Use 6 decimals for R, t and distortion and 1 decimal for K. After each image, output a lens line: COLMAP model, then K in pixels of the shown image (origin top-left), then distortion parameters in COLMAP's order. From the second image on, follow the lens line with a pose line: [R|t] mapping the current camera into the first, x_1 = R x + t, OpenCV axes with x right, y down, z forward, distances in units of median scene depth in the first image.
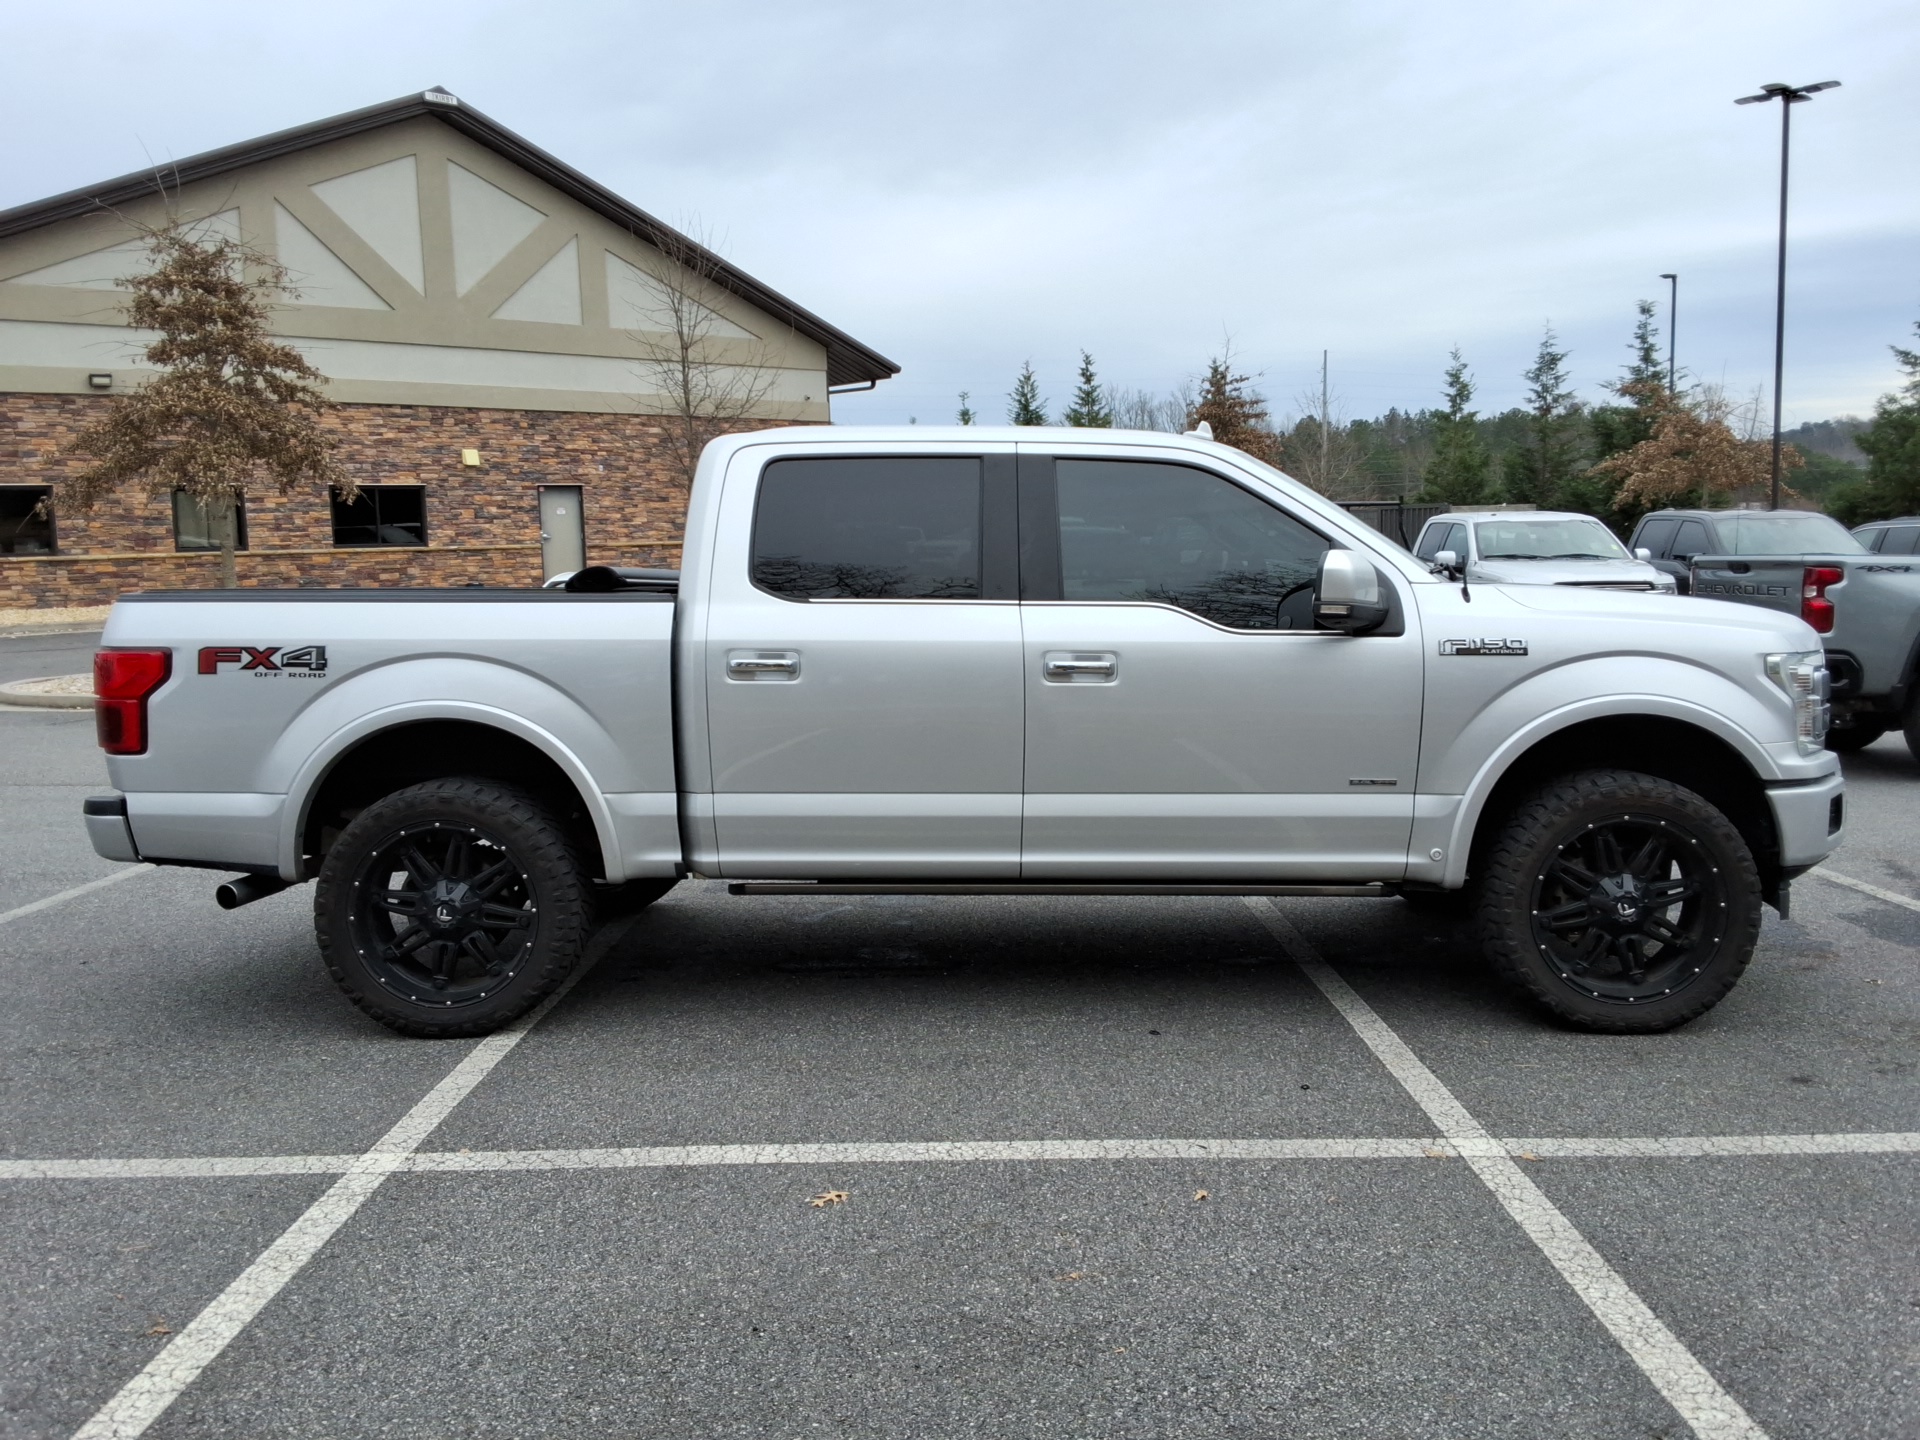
lens RADIAL K [[1530.5, 0, 979.3], [0, 1530.5, 716.1], [0, 0, 1]] dist [0.100856, -0.150598]
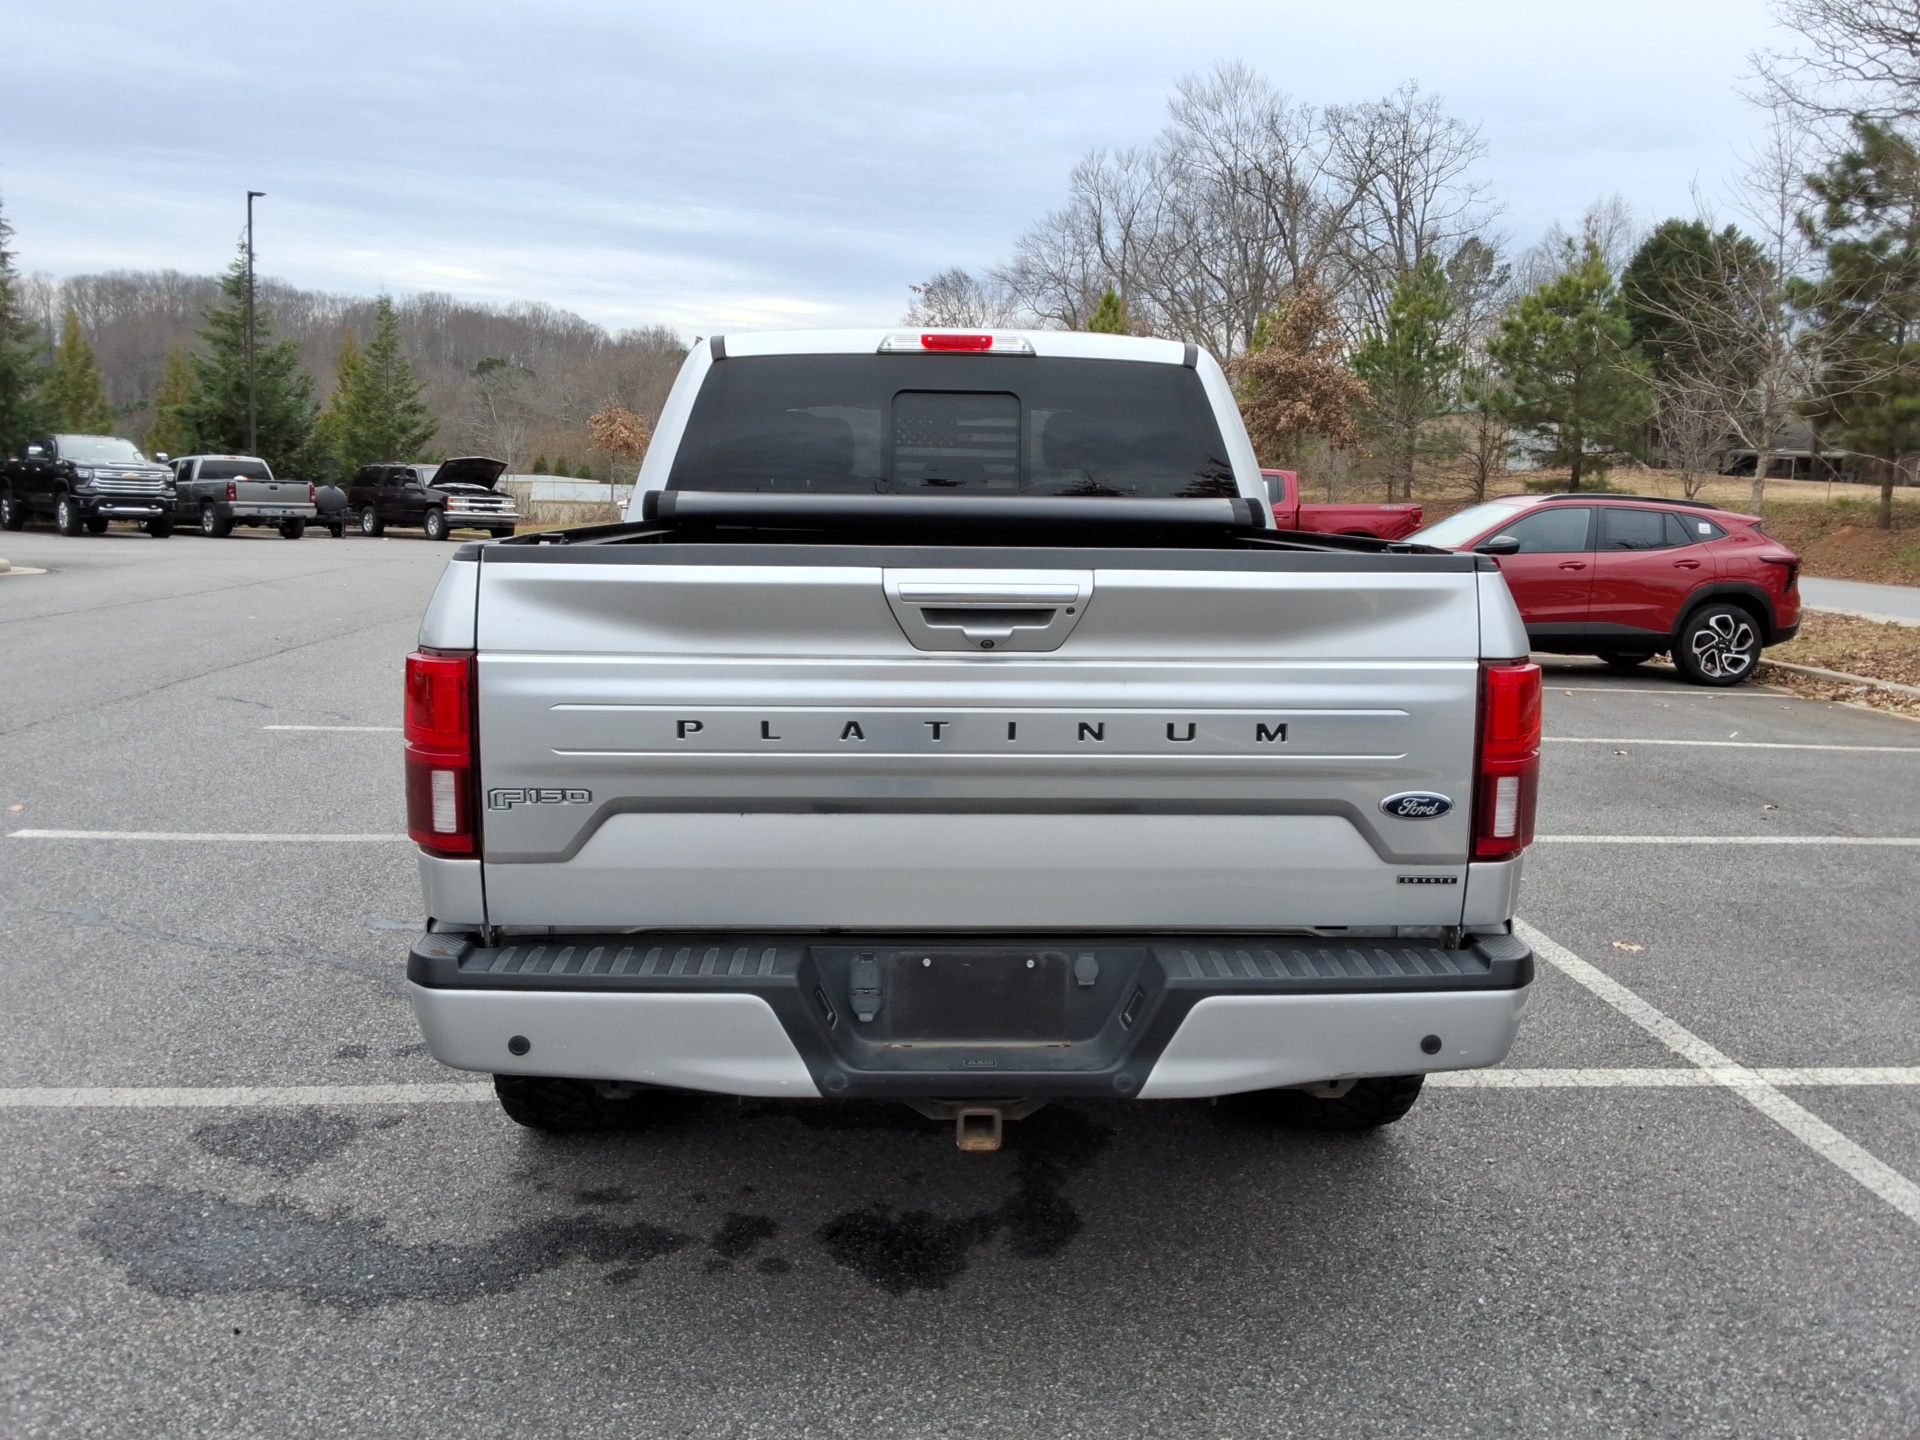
lens RADIAL K [[1530.5, 0, 969.7], [0, 1530.5, 702.7], [0, 0, 1]] dist [0.100856, -0.150598]
pose [[-0.061146, -0.132839, 0.989250, -0.281176], [0.071786, 0.987952, 0.137102, -0.030067], [-0.995544, 0.079397, -0.050873, 0.319266]]
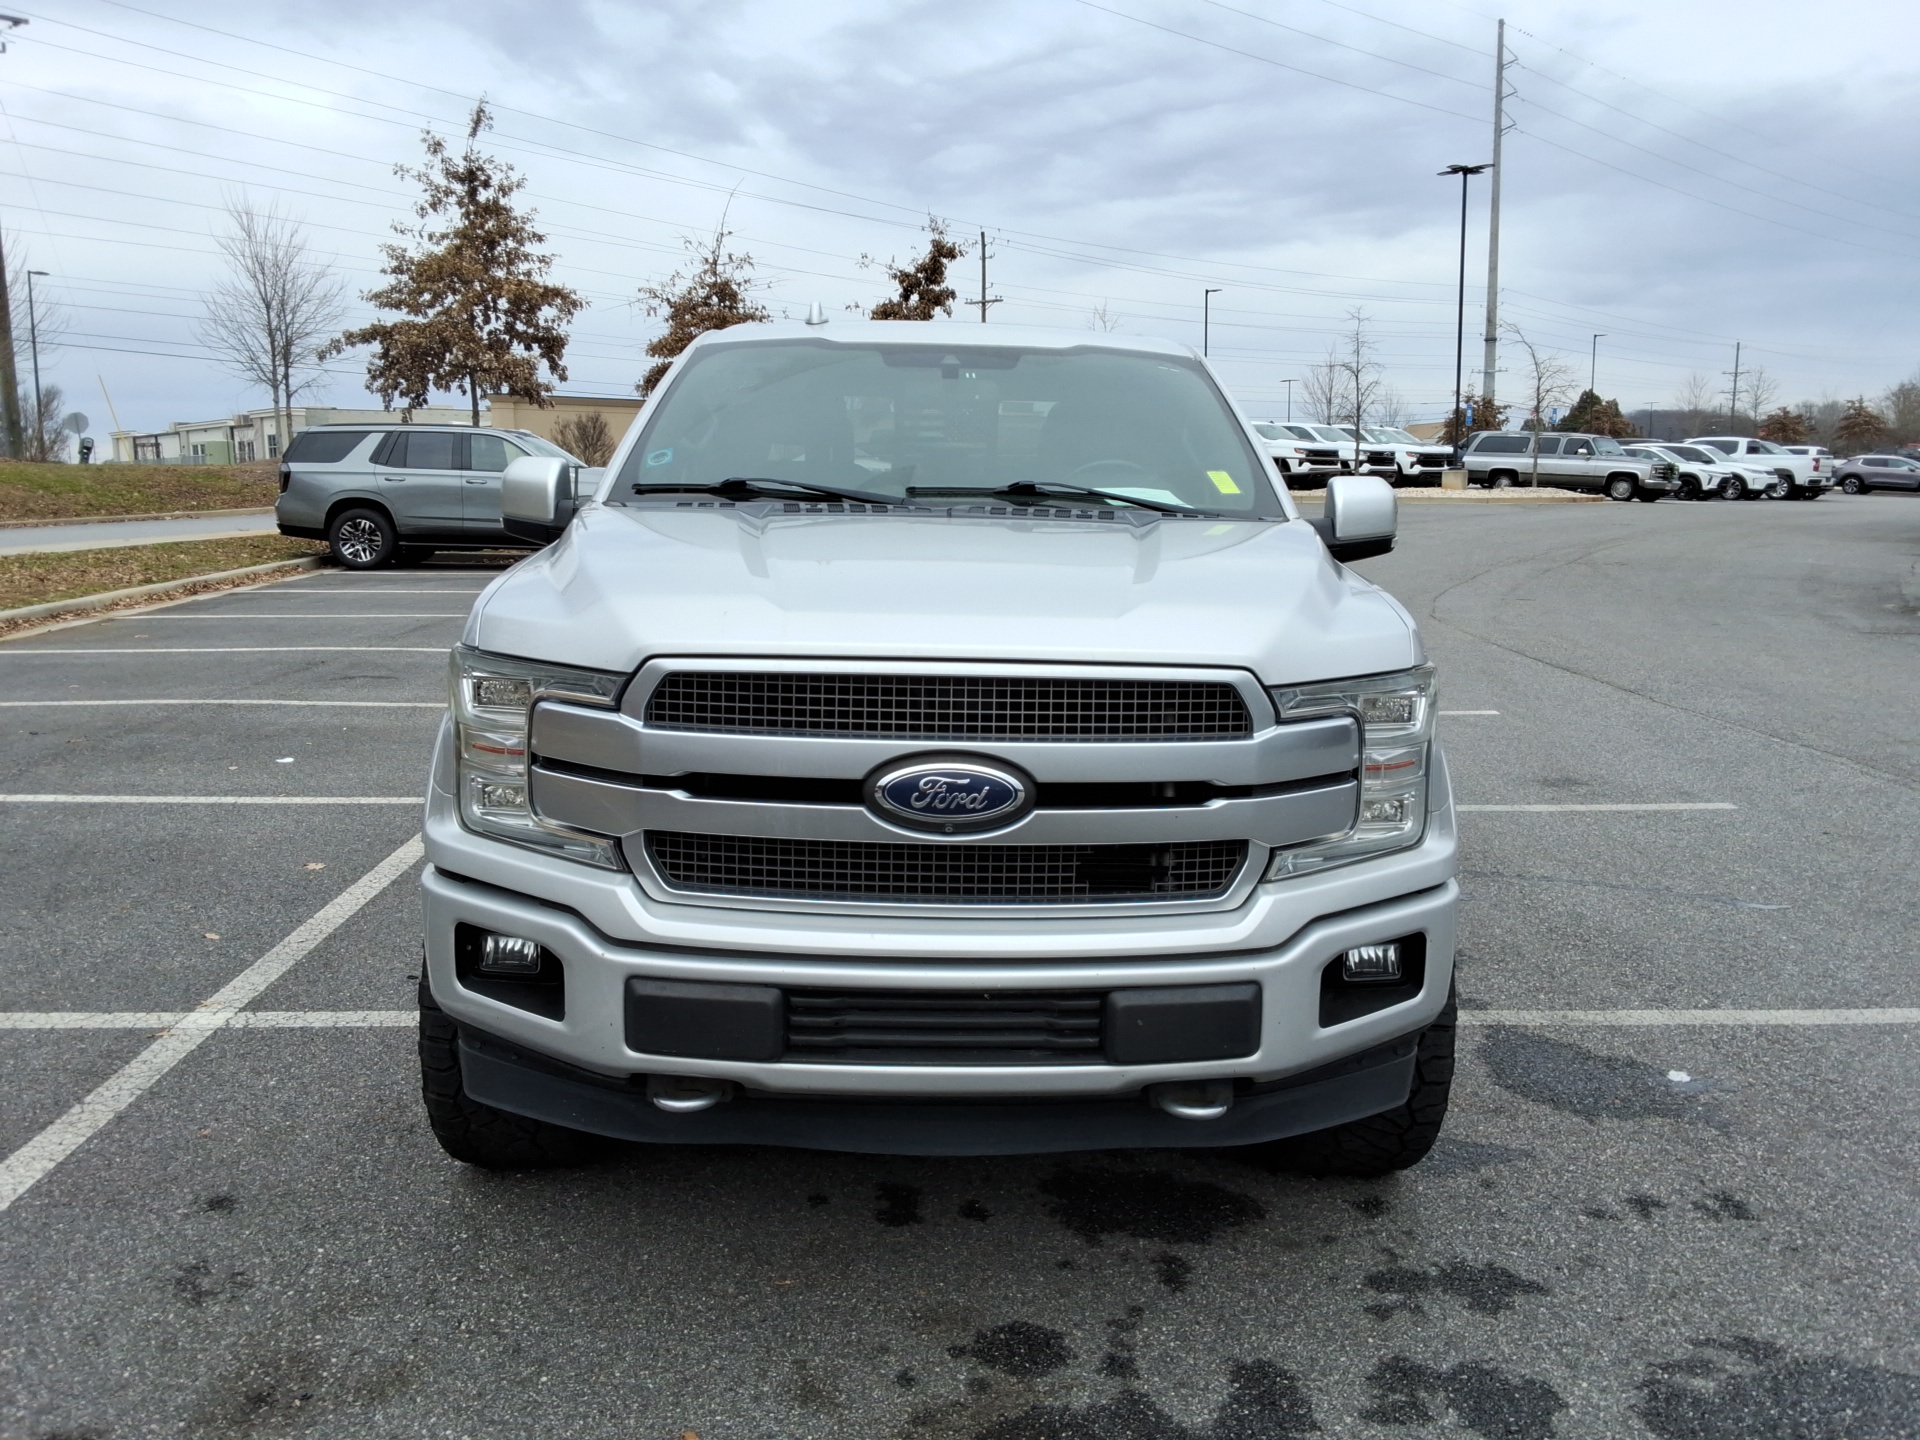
lens RADIAL K [[1530.5, 0, 971.0], [0, 1530.5, 712.3], [0, 0, 1]] dist [0.100856, -0.150598]
pose [[0.039566, 0.164890, -0.985518, 0.282918], [-0.107770, 0.981241, 0.159847, -0.032844], [0.993388, 0.099884, 0.056594, 0.299254]]
